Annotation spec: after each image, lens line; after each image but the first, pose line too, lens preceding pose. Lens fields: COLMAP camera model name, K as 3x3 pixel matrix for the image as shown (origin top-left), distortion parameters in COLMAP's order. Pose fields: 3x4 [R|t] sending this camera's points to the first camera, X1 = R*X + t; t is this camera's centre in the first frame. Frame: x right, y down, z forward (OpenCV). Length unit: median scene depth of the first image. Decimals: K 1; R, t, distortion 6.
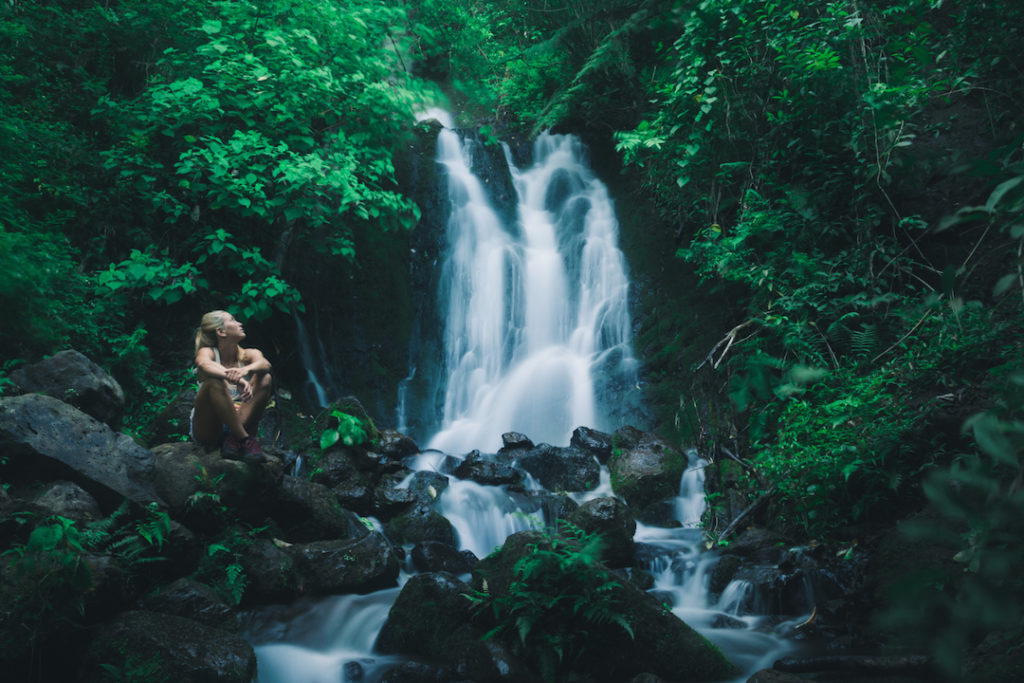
lens RADIAL K [[808.1, 0, 512.0], [0, 808.1, 341.5], [0, 0, 1]] dist [-0.139872, 0.092143]
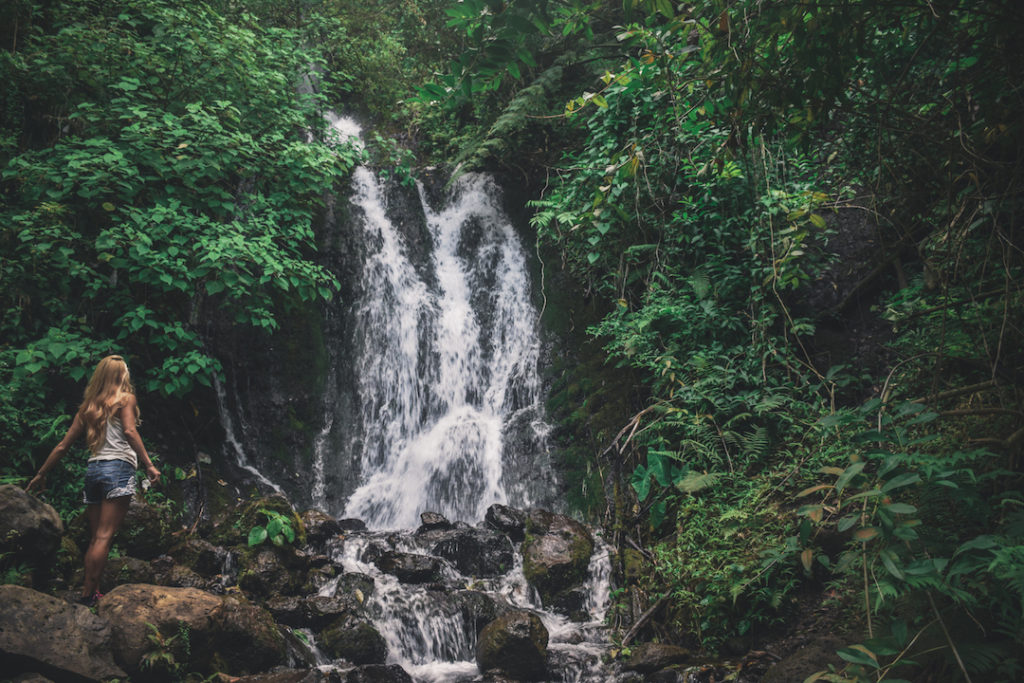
lens RADIAL K [[808.1, 0, 512.0], [0, 808.1, 341.5], [0, 0, 1]] dist [-0.139872, 0.092143]
pose [[0.993036, 0.011129, 0.117282, -0.017378], [-0.013037, 0.999795, 0.015515, -0.116702], [-0.117086, -0.016936, 0.992977, -0.047633]]
